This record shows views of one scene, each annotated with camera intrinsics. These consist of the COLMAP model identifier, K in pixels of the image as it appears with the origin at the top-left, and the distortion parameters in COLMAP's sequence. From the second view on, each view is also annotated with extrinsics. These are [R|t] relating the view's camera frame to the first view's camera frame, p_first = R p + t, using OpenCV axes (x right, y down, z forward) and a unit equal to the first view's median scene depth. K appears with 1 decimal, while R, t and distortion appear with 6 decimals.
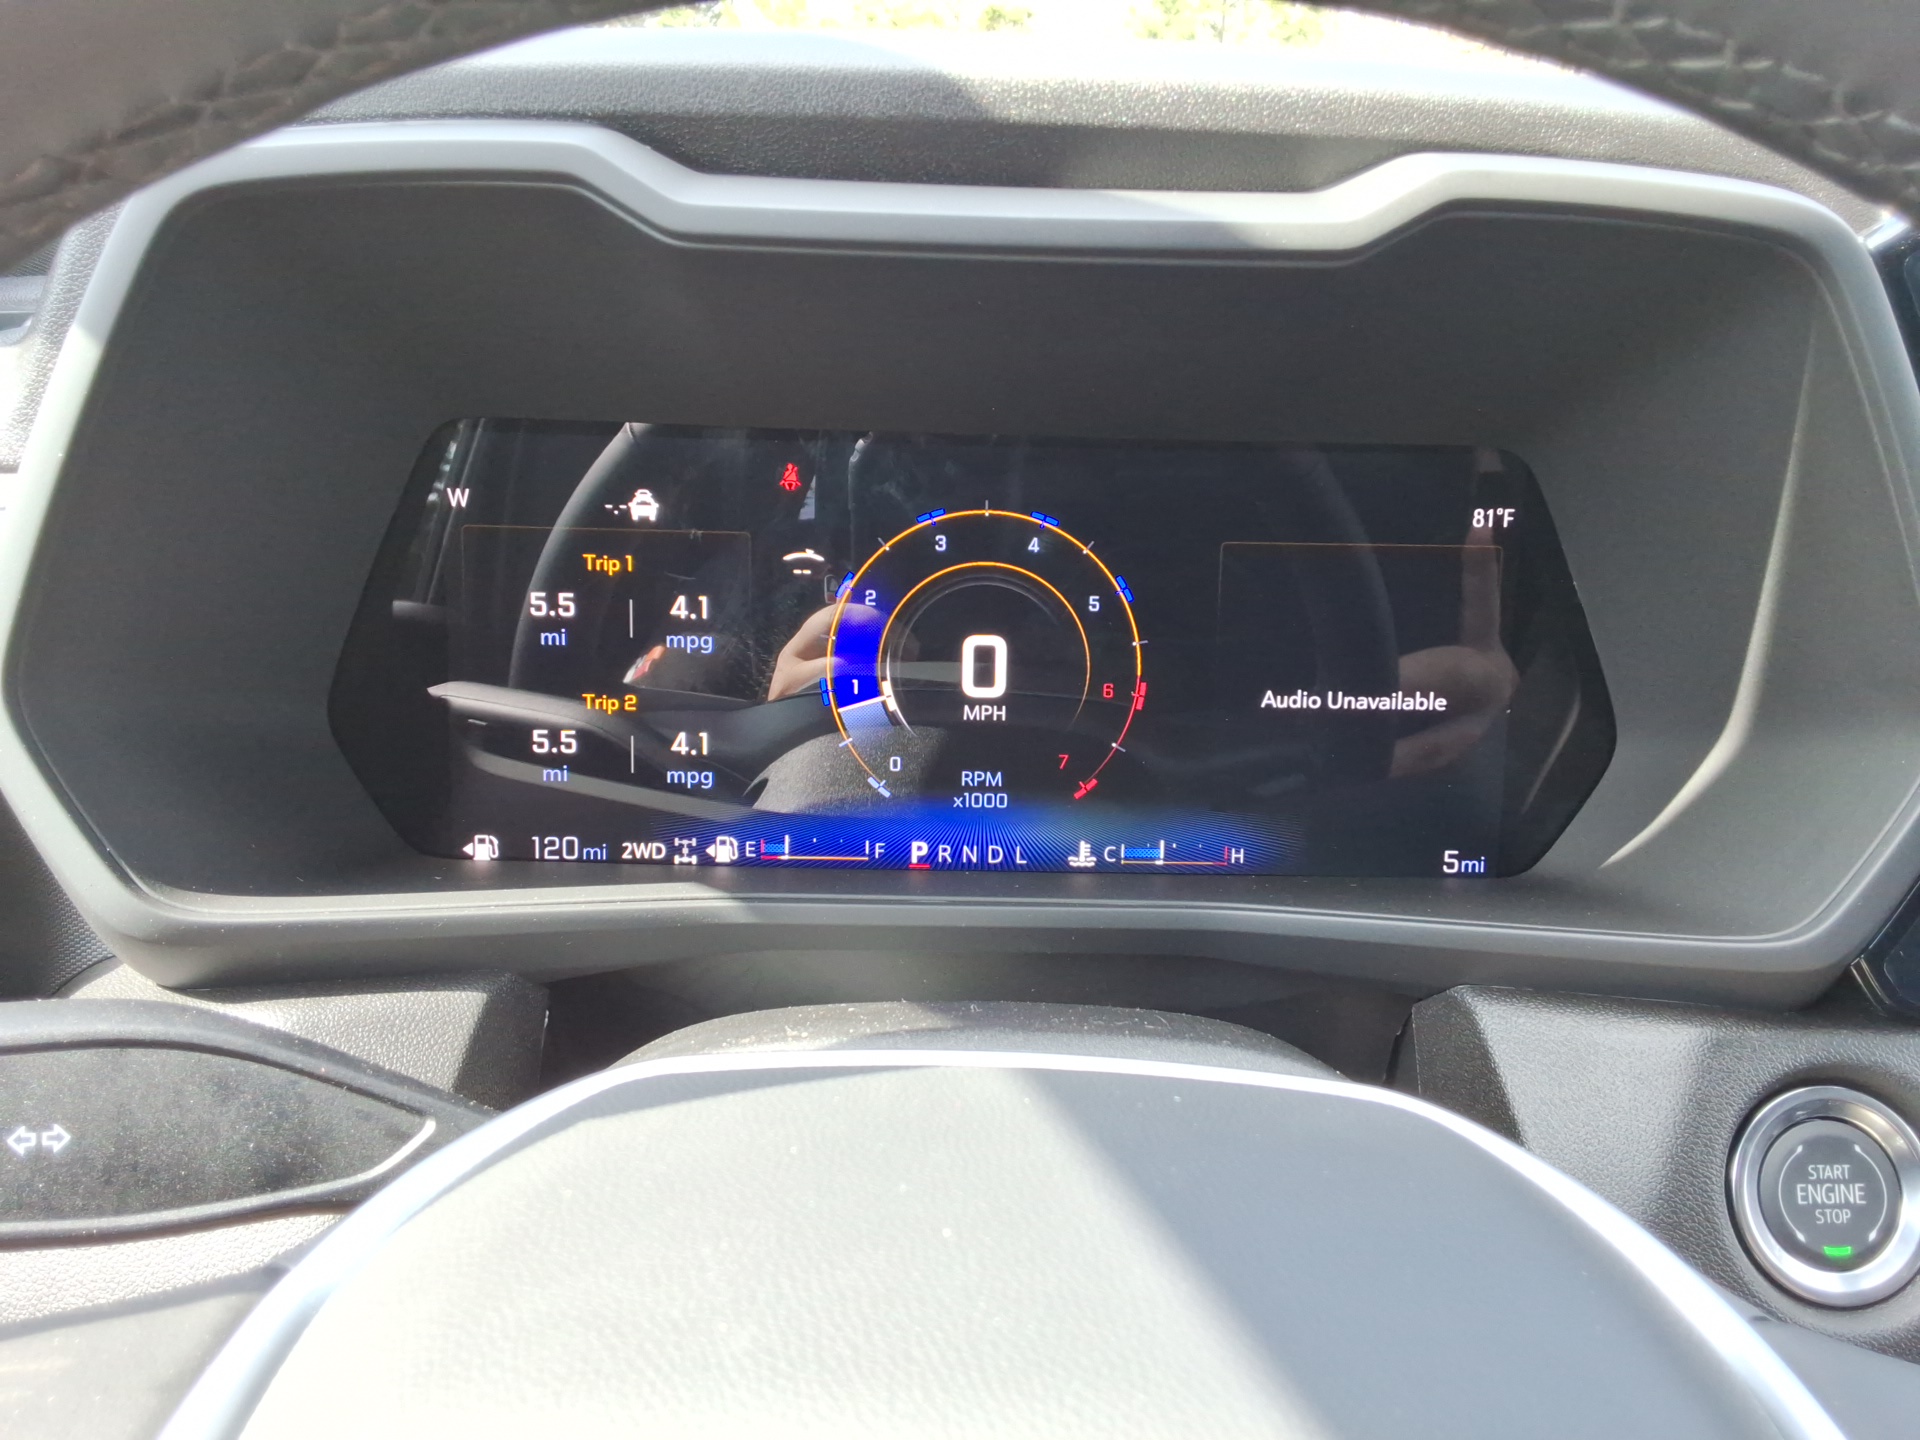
lens RADIAL K [[1553.5, 0, 978.9], [0, 1553.5, 706.6], [0, 0, 1]] dist [0.135020, -0.219907]
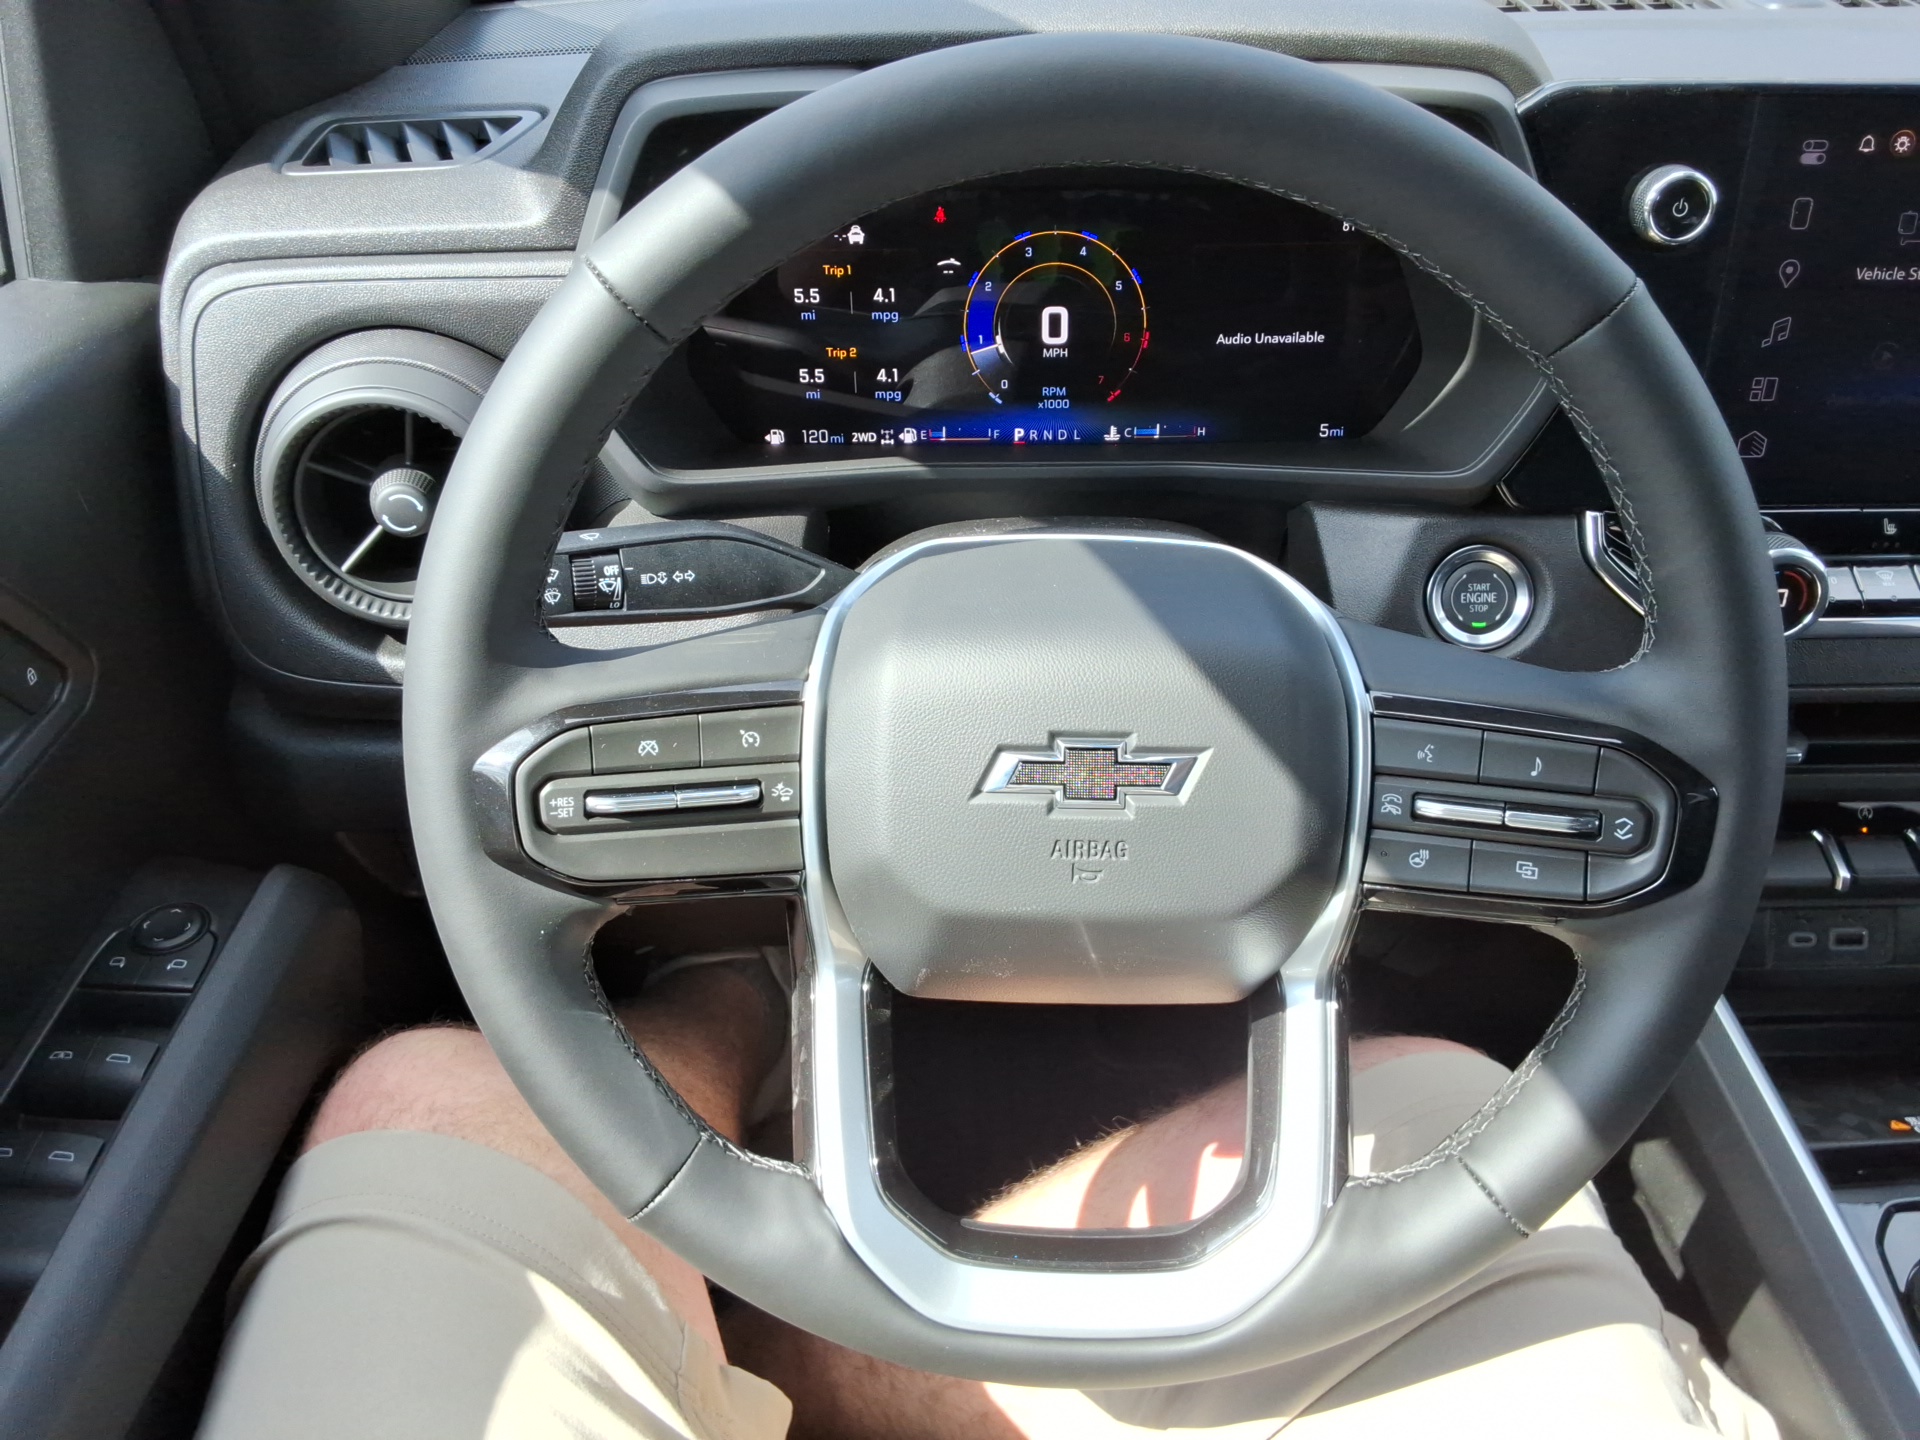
lens RADIAL K [[1553.5, 0, 978.9], [0, 1553.5, 706.6], [0, 0, 1]] dist [0.135020, -0.219907]
pose [[0.999017, -0.017252, -0.040843, -0.017274], [0.028587, 0.954774, 0.295957, -0.138954], [0.033890, -0.296833, 0.954328, -0.789390]]
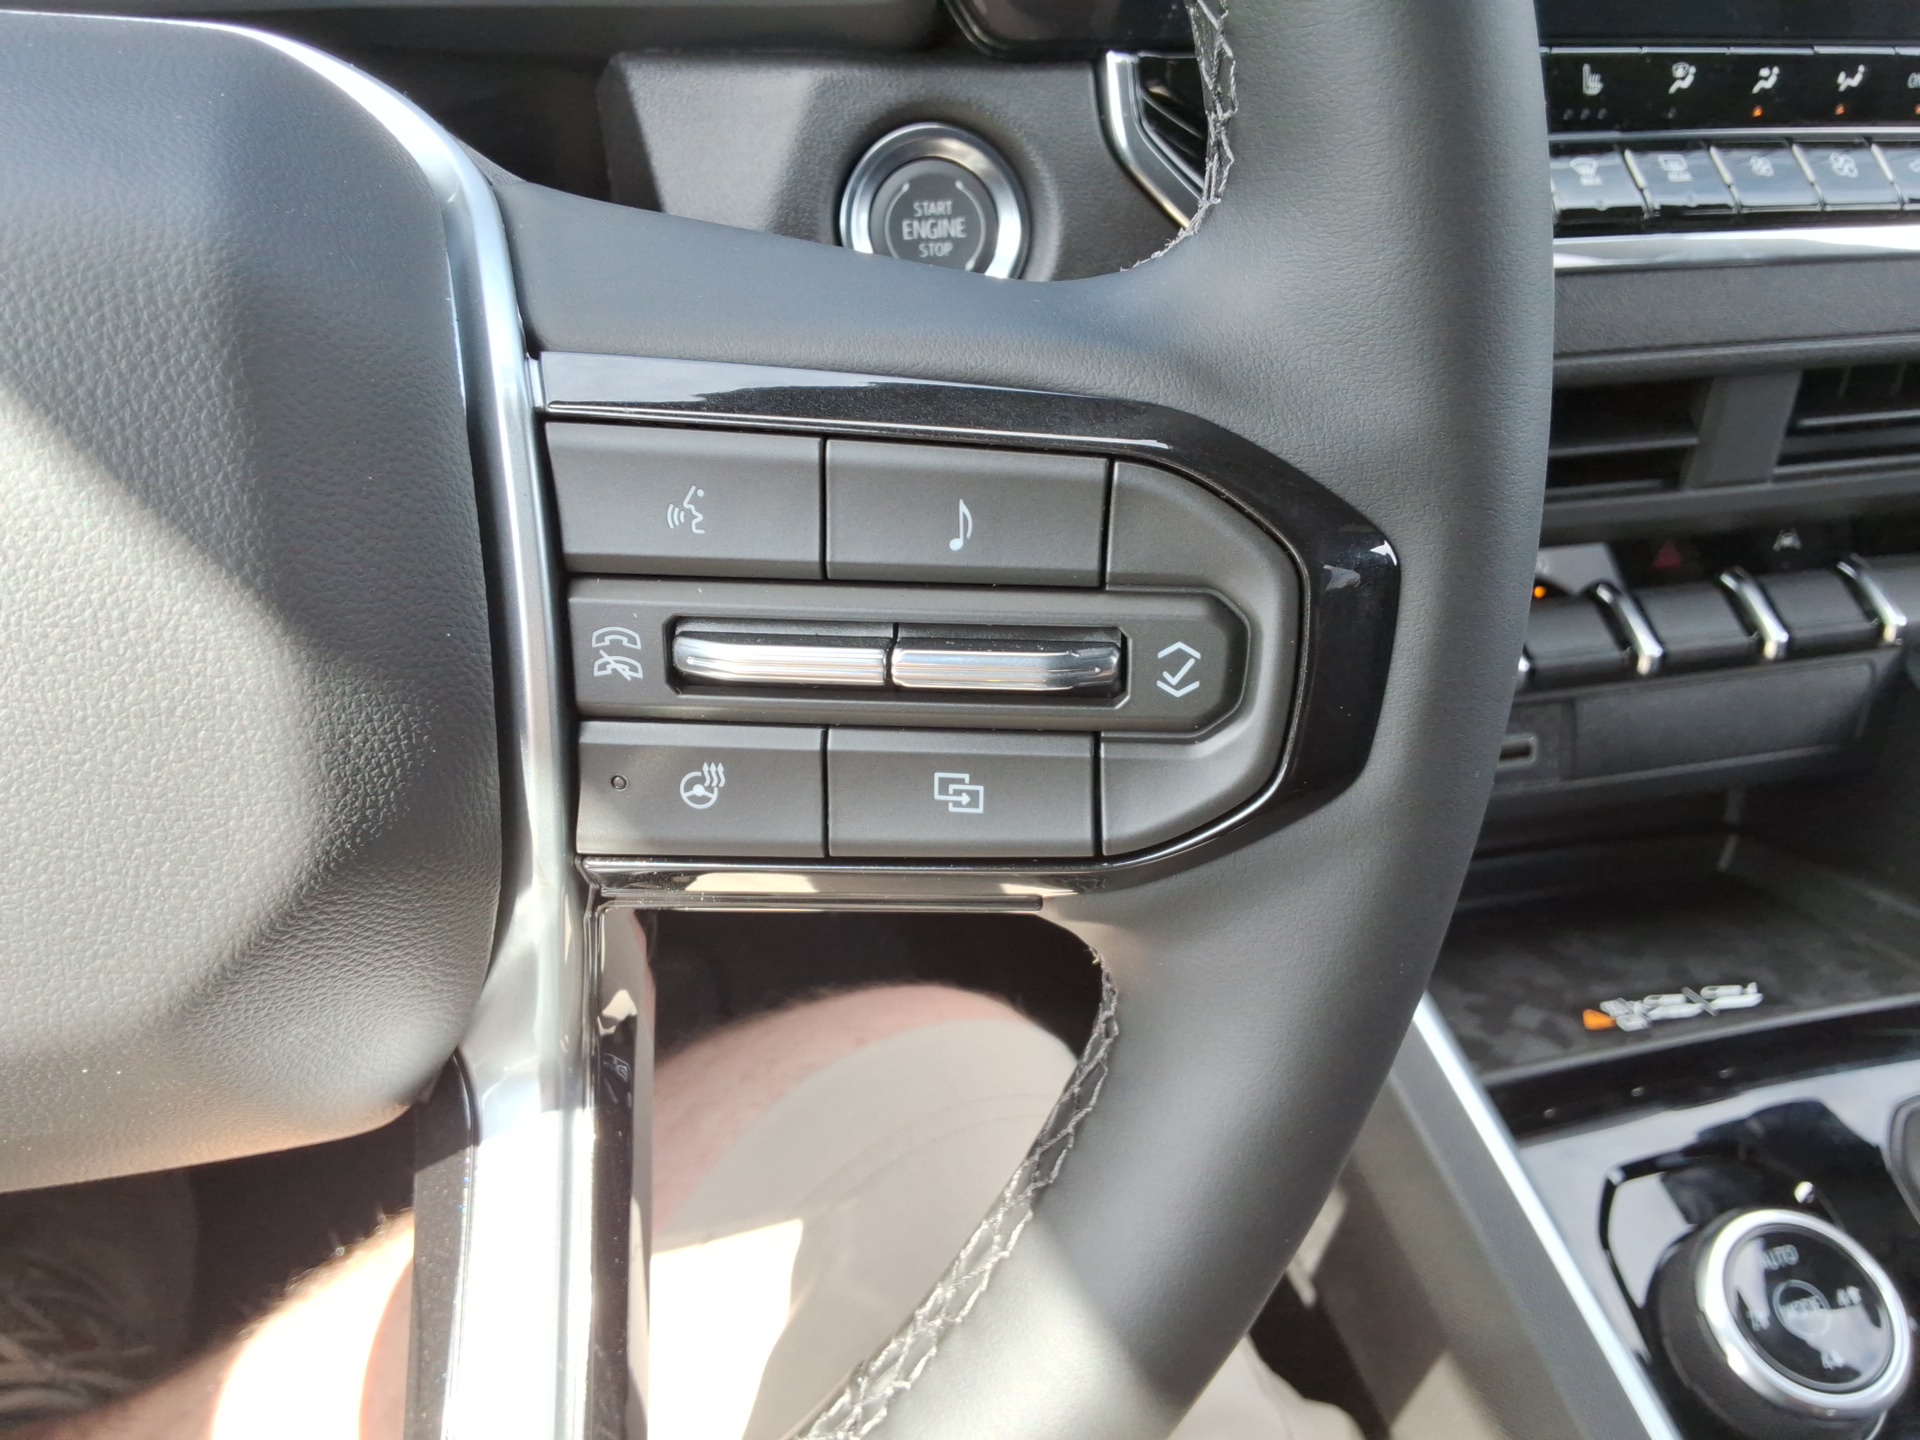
lens RADIAL K [[1553.5, 0, 978.9], [0, 1553.5, 706.6], [0, 0, 1]] dist [0.135020, -0.219907]
pose [[0.975844, -0.109383, 0.189112, 0.260188], [0.019830, 0.906405, 0.421944, 0.118735], [-0.217566, -0.408001, 0.886679, -0.093649]]
